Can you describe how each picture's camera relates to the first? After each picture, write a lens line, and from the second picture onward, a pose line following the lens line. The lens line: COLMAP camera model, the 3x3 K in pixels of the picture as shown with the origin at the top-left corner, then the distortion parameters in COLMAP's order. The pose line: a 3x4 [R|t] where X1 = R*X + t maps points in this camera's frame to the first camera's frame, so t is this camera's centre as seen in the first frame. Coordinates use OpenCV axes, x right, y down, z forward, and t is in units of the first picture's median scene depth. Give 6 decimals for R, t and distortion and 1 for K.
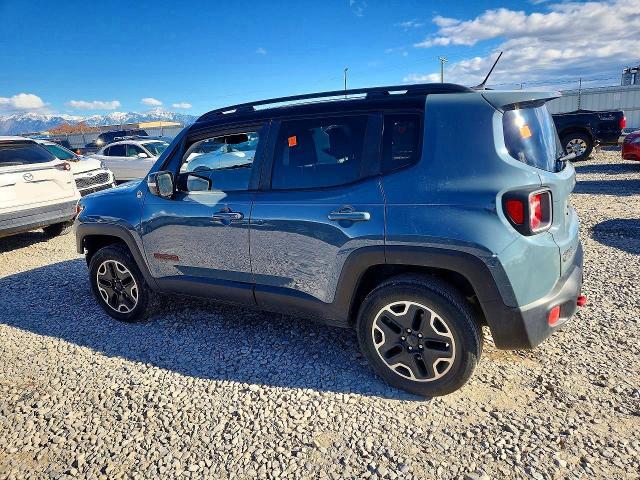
lens RADIAL K [[463.4, 0, 320.0], [0, 463.4, 240.0], [0, 0, 1]] dist [0.006836, -0.000391]
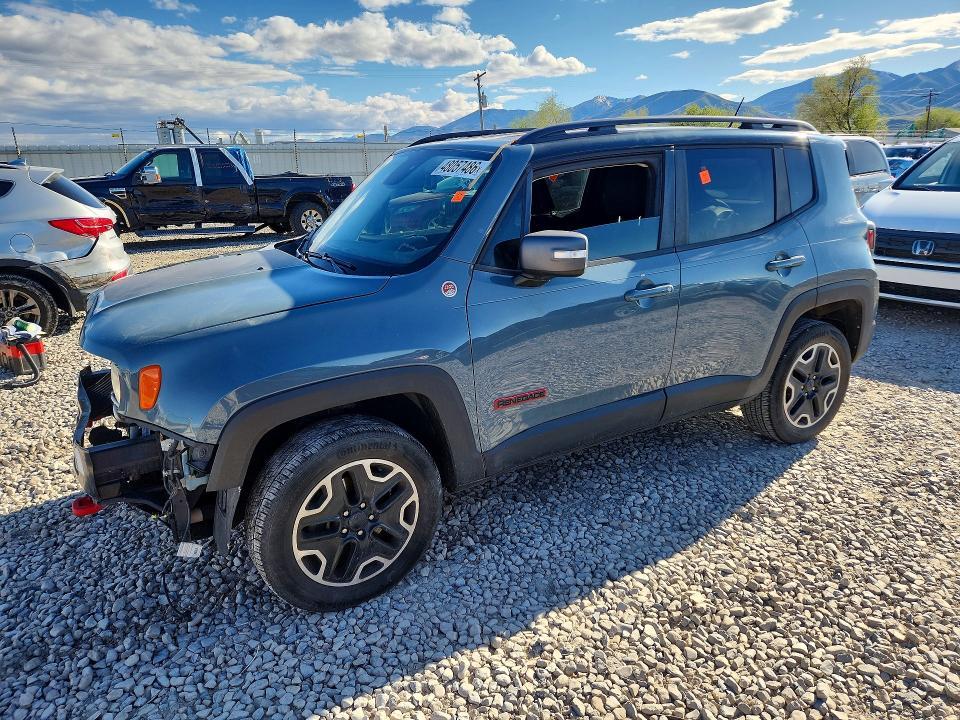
lens RADIAL K [[722.0, 0, 480.0], [0, 722.0, 360.0], [0, 0, 1]] dist [0.000142, -0.006528]
pose [[0.434157, -0.178961, 0.882882, -0.165323], [0.206370, 0.973763, 0.095900, -0.014506], [-0.876880, 0.140565, 0.459699, 0.103098]]
